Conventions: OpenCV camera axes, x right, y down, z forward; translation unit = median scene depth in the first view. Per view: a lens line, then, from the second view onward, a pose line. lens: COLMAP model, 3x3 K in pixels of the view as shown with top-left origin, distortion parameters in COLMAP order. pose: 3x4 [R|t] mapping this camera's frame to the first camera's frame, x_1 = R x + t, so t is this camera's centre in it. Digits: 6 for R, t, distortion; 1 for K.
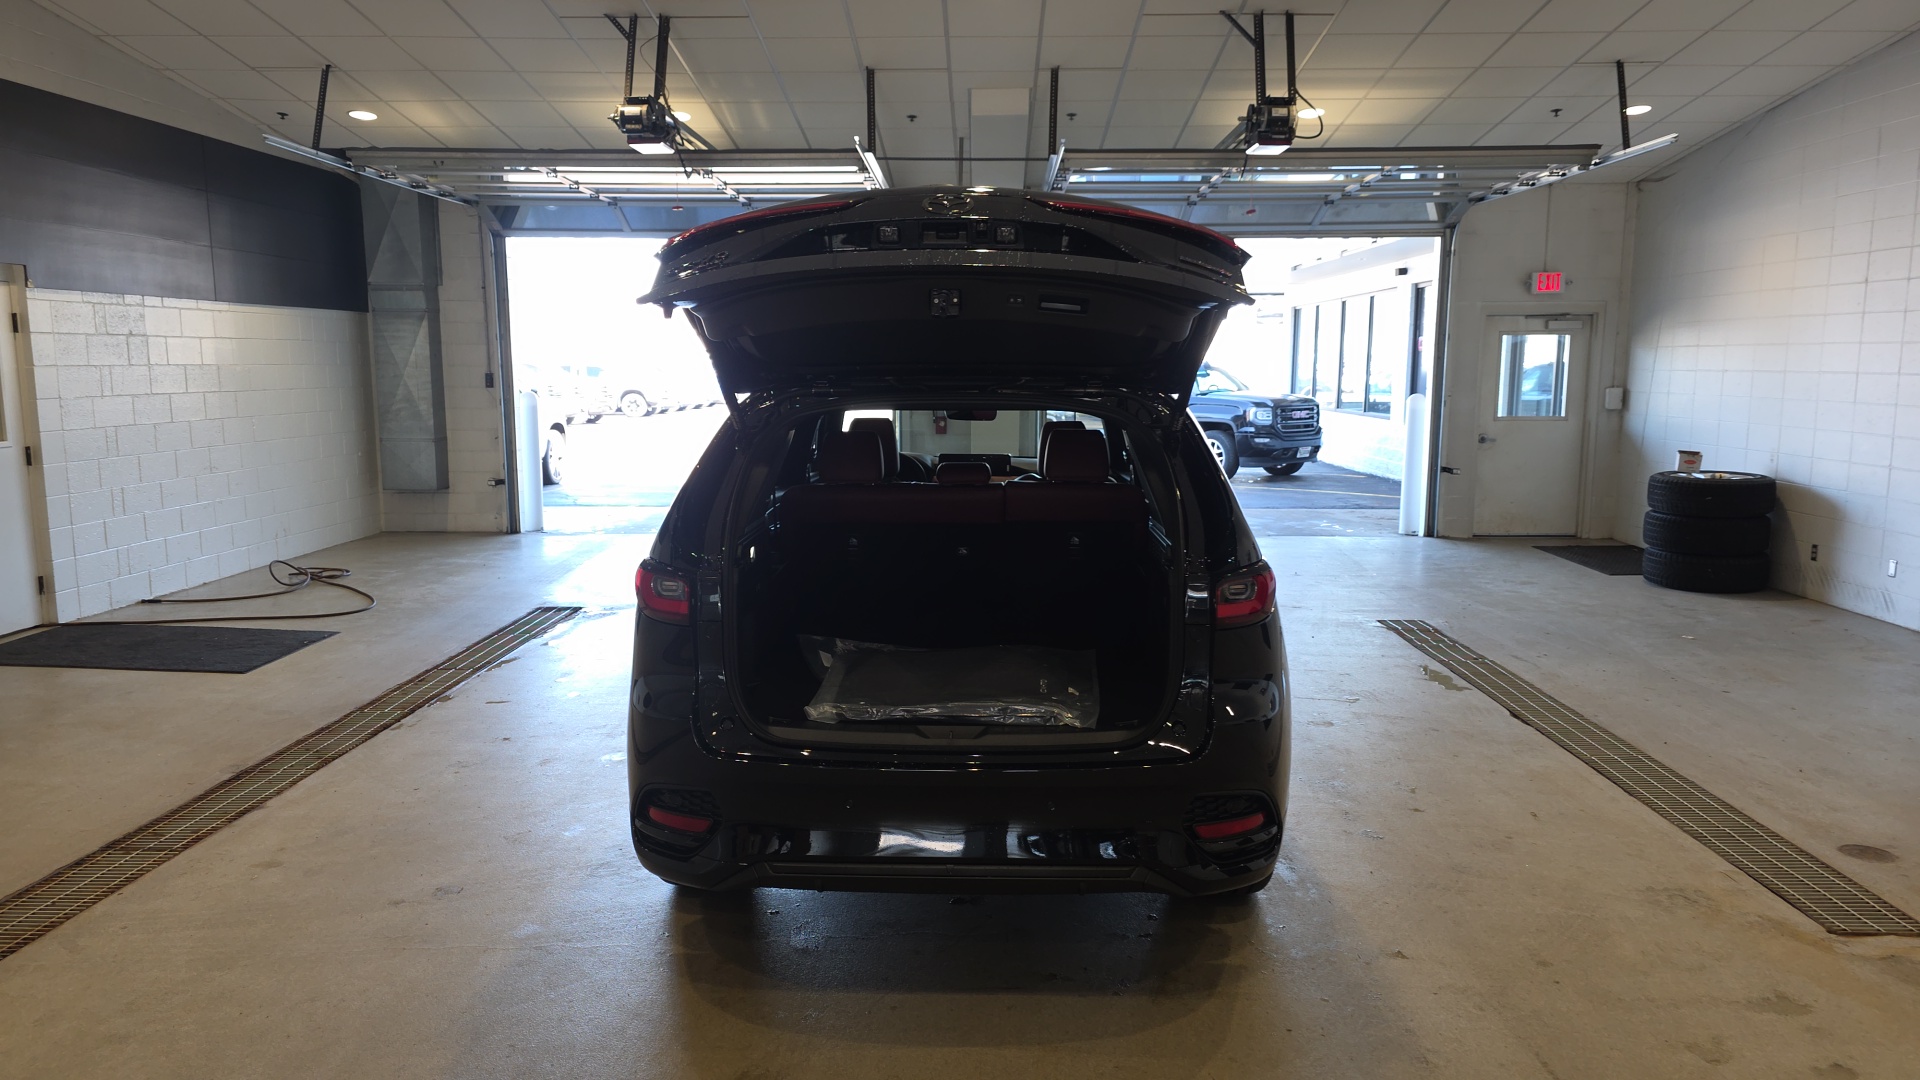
lens RADIAL K [[1261.1, 0, 926.5], [0, 1261.1, 559.4], [0, 0, 1]] dist [0.032477, -0.031969]
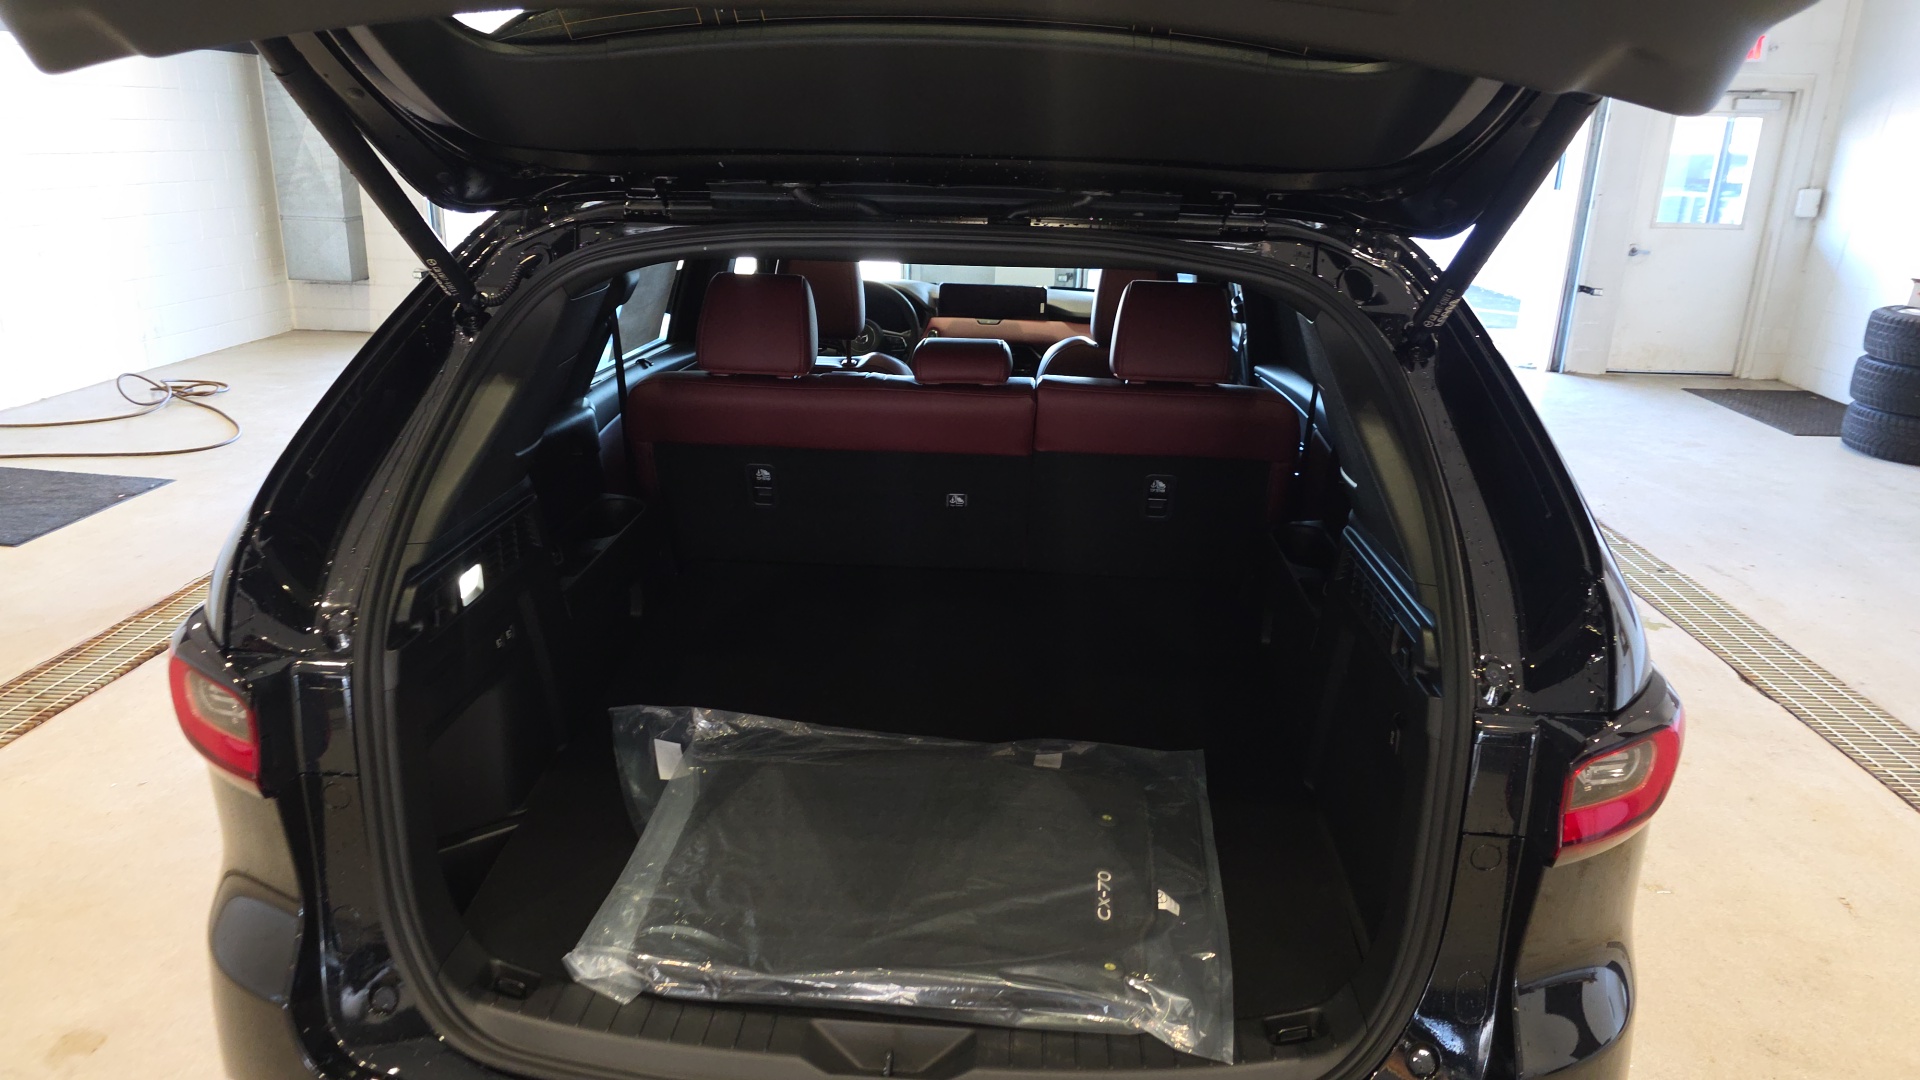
lens RADIAL K [[1261.1, 0, 926.5], [0, 1261.1, 559.4], [0, 0, 1]] dist [0.032477, -0.031969]
pose [[0.999476, 0.028433, -0.015464, 0.010944], [-0.025396, 0.985134, 0.169902, -0.032872], [0.020065, -0.169421, 0.985340, 0.195291]]
